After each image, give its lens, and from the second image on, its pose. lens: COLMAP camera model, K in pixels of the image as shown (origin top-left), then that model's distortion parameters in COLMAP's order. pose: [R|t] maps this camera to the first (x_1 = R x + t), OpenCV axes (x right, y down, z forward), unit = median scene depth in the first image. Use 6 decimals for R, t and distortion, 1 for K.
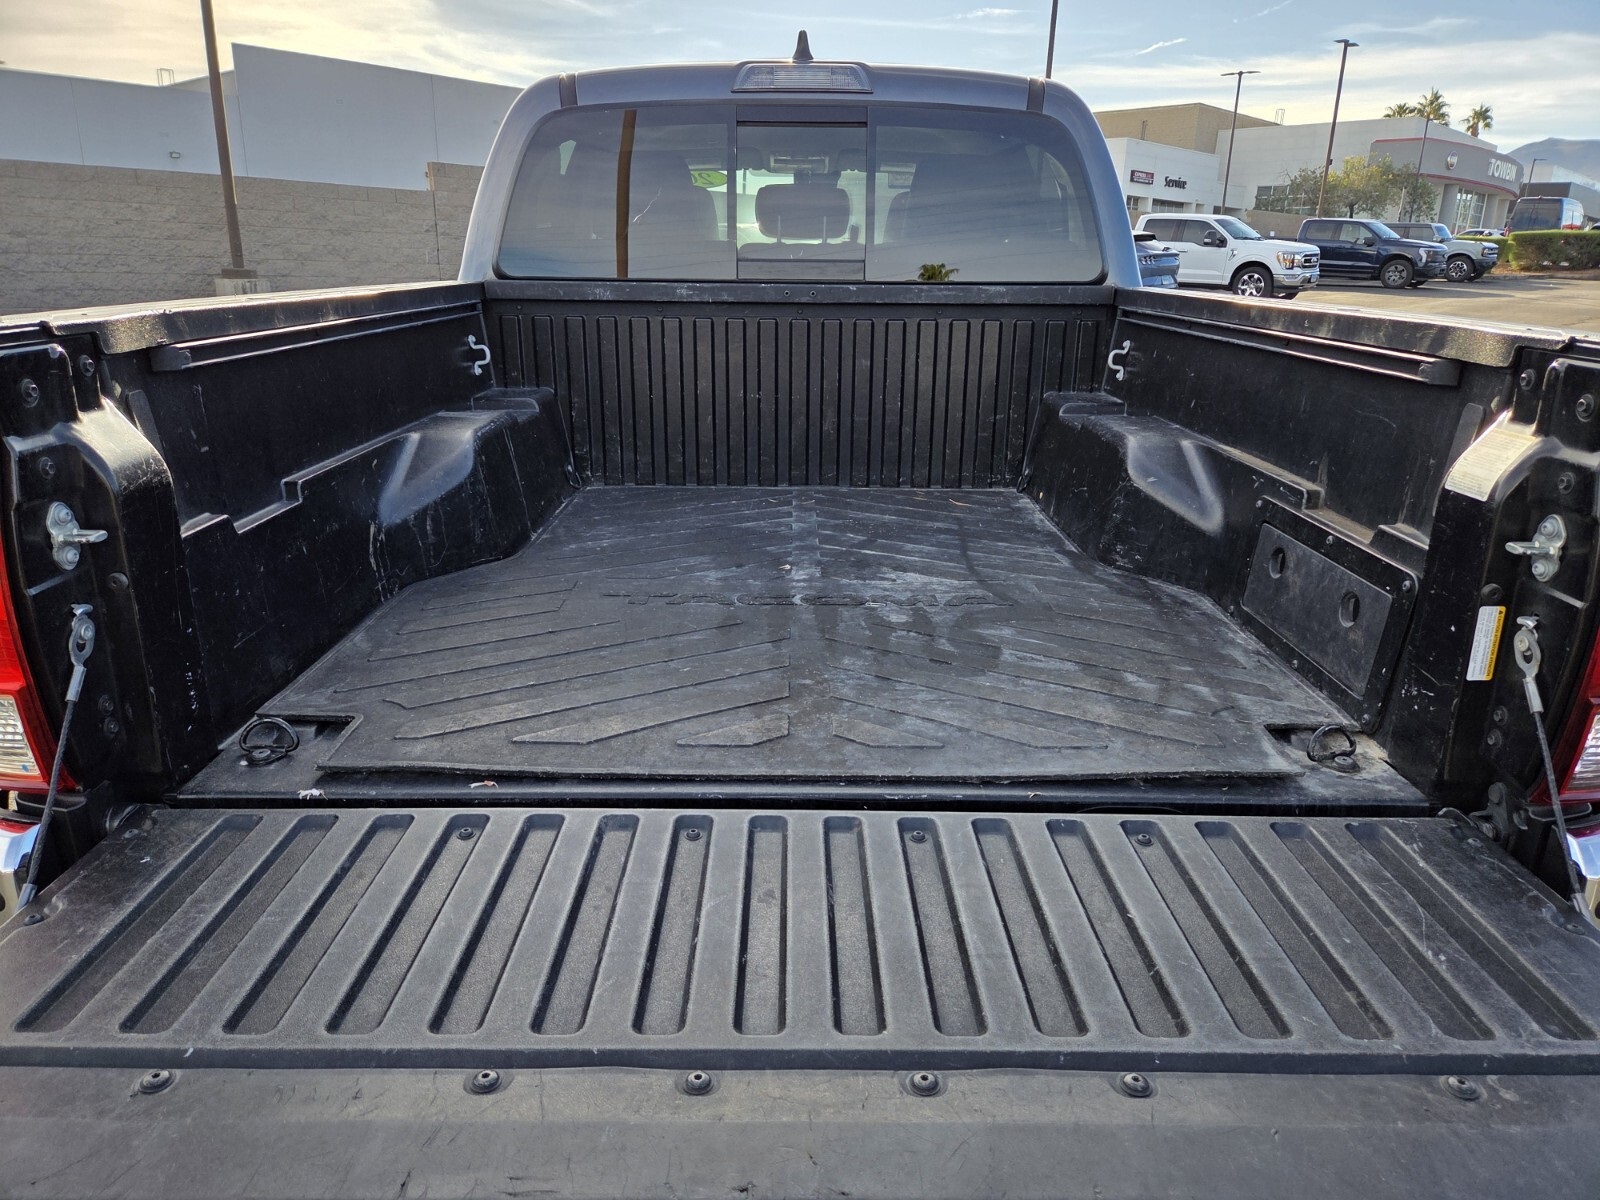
lens RADIAL K [[1083.6, 0, 800.0], [0, 1083.6, 600.0], [0, 0, 1]] dist [0.062552, -0.049104]
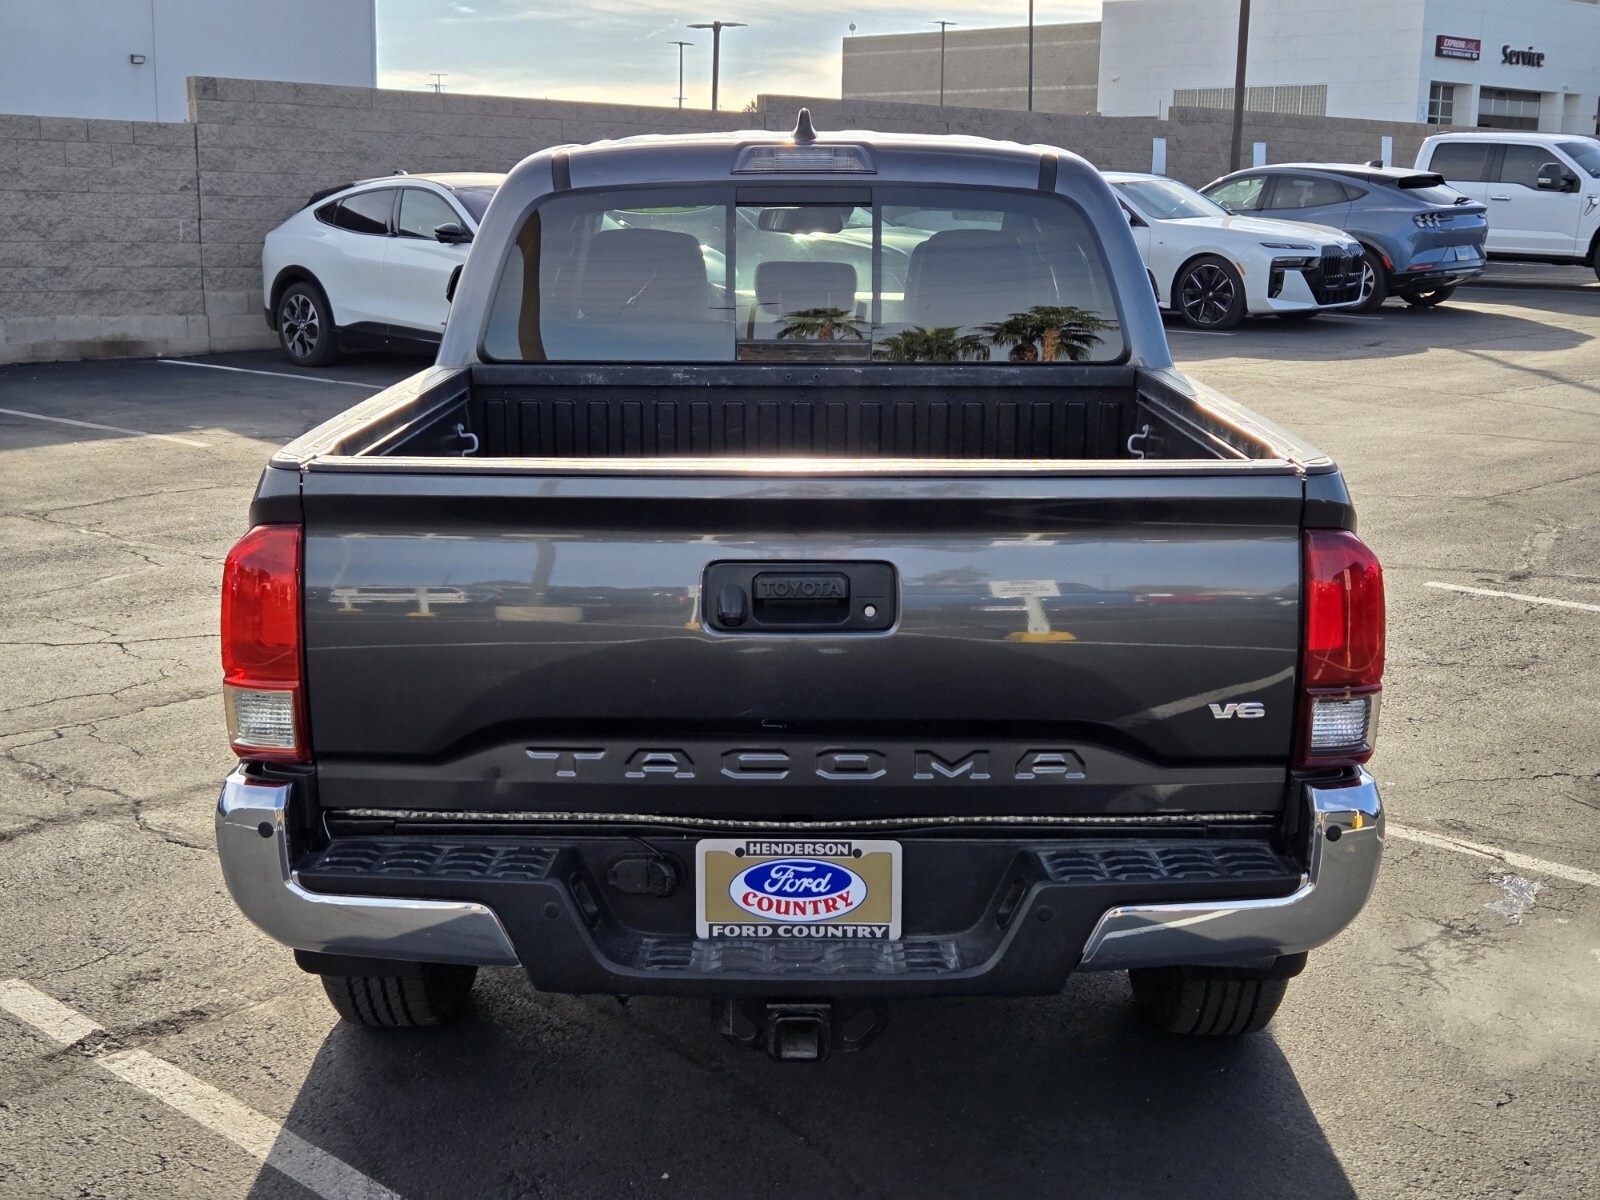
lens RADIAL K [[1083.6, 0, 800.0], [0, 1083.6, 600.0], [0, 0, 1]] dist [0.062552, -0.049104]
pose [[0.999984, -0.005286, -0.002099, -0.007959], [0.005100, 0.996751, -0.080389, -0.066296], [0.002517, 0.080377, 0.996761, 0.424857]]
